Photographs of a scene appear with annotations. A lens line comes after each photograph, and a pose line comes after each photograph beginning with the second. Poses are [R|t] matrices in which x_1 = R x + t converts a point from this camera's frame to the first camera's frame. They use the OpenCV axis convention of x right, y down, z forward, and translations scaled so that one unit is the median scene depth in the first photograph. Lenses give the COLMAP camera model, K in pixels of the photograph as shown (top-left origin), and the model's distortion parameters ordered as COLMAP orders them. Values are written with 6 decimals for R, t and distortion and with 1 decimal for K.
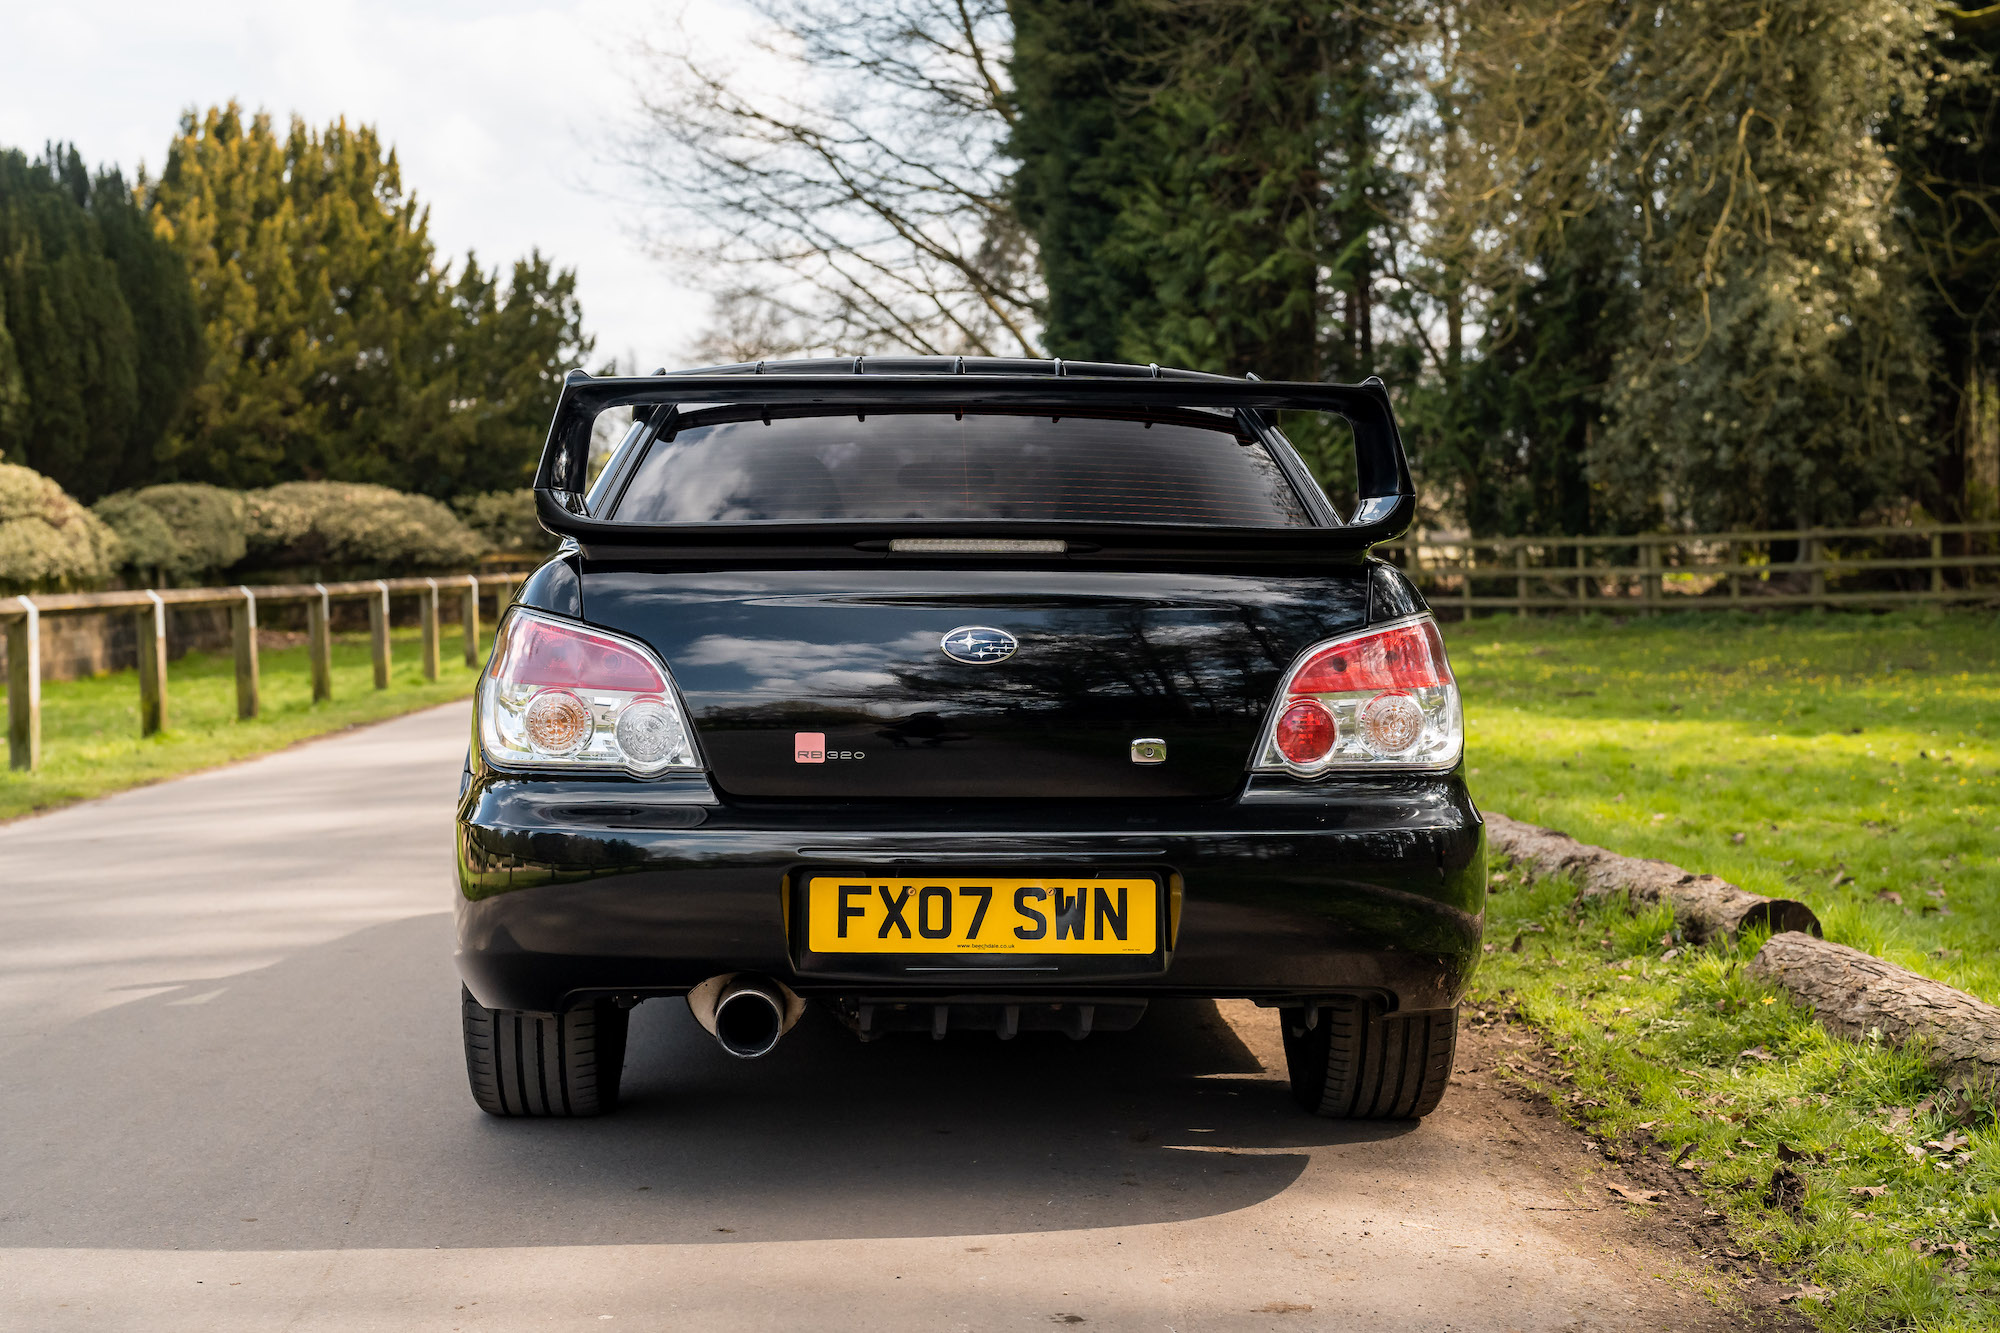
lens RADIAL K [[2927.7, 0, 899.9], [0, 2927.7, 642.5], [0, 0, 1]] dist [0.011733, 0.000000]
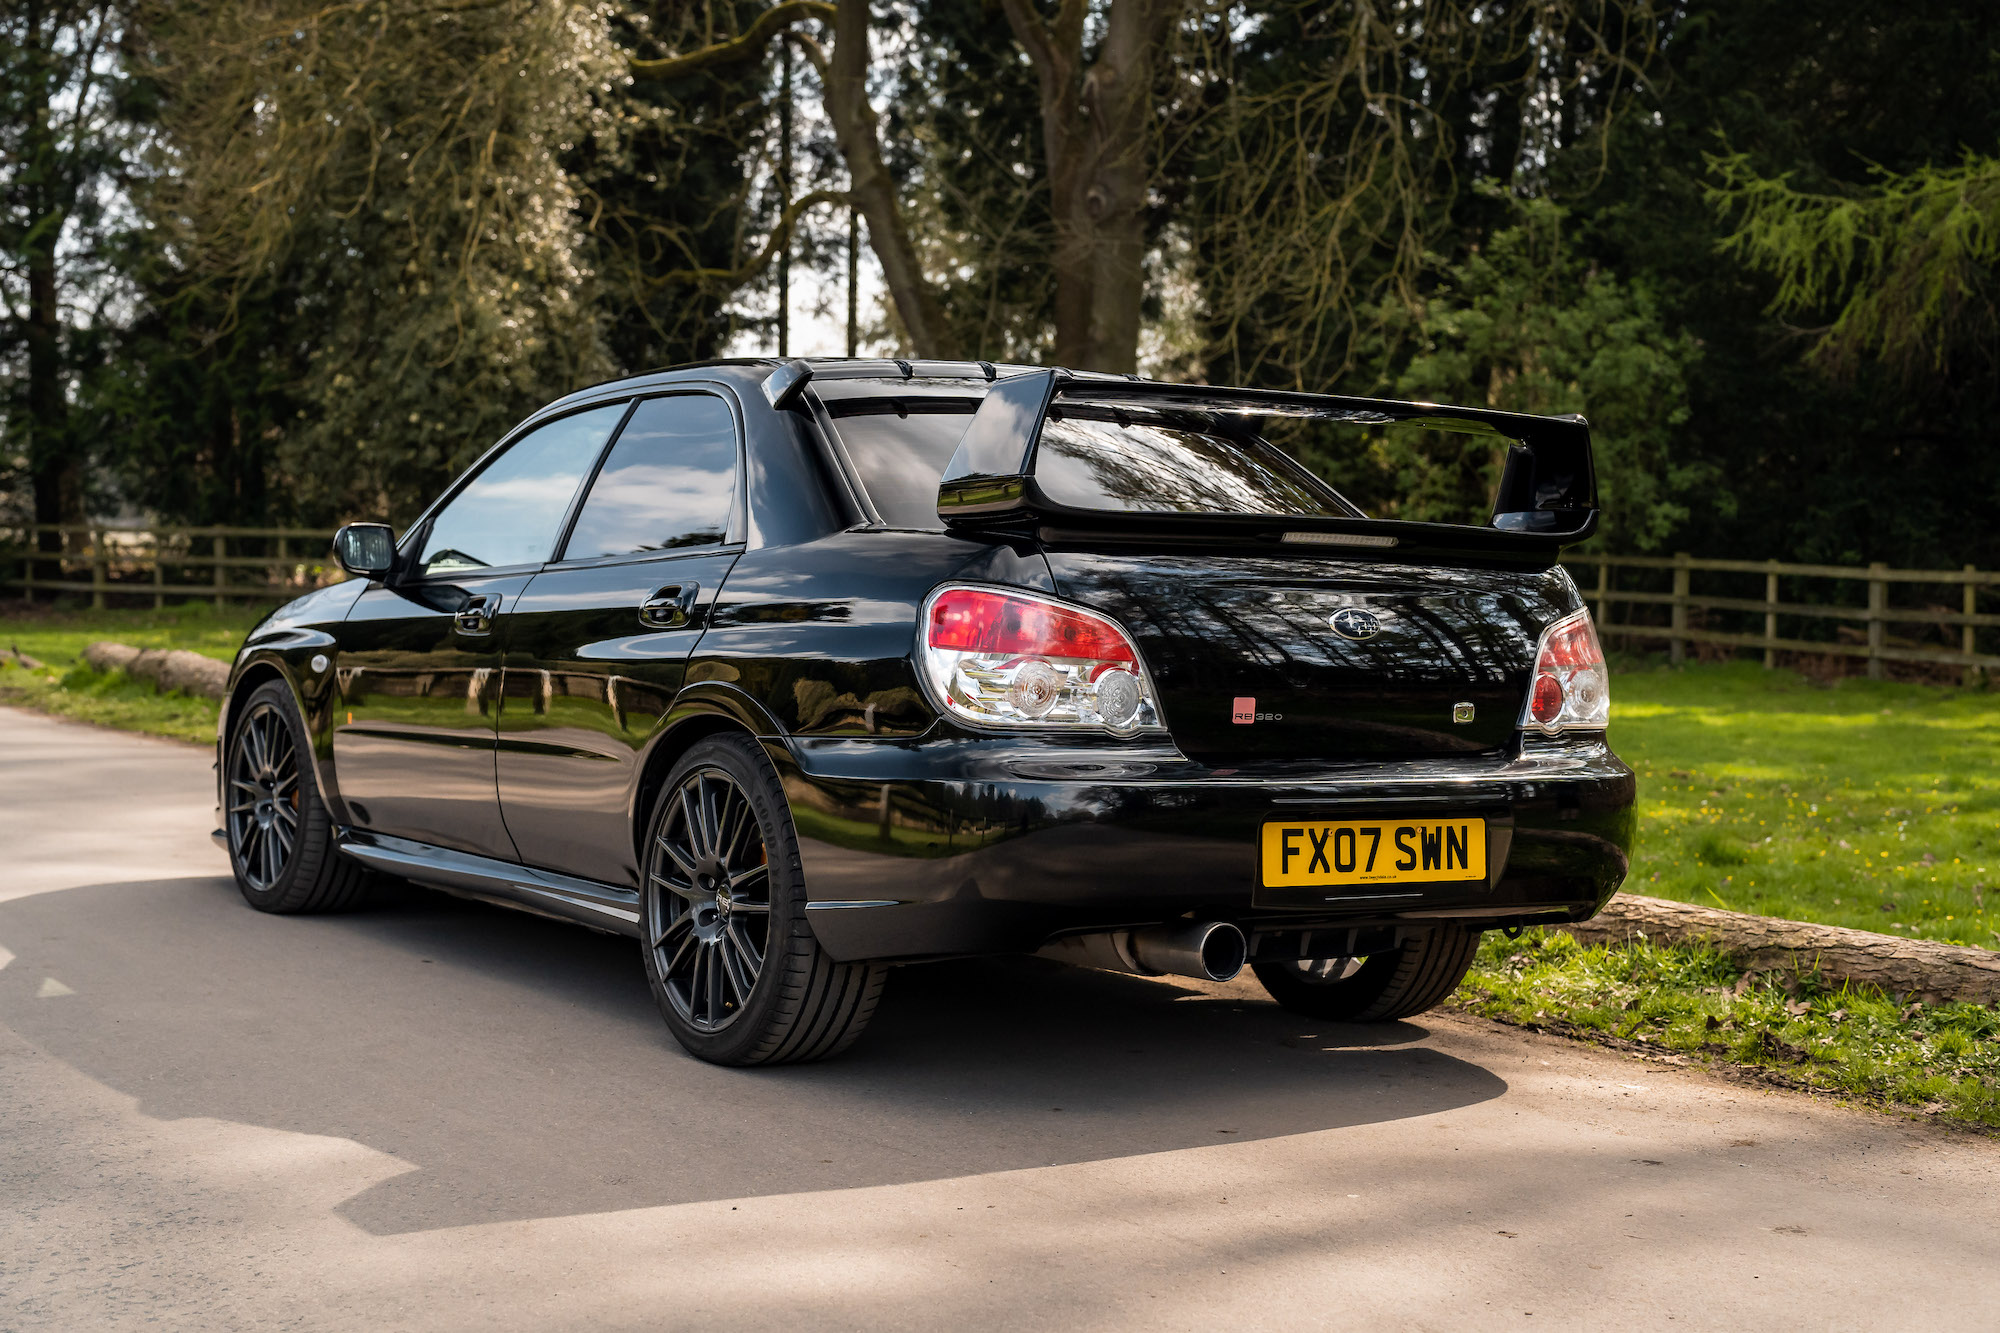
lens RADIAL K [[2927.7, 0, 933.5], [0, 2927.7, 633.6], [0, 0, 1]] dist [0.011733, 0.000000]
pose [[0.854409, 0.010402, 0.519497, -0.716100], [-0.010242, 0.999943, -0.003177, 0.009374], [-0.519500, -0.002606, 0.854467, 0.068272]]
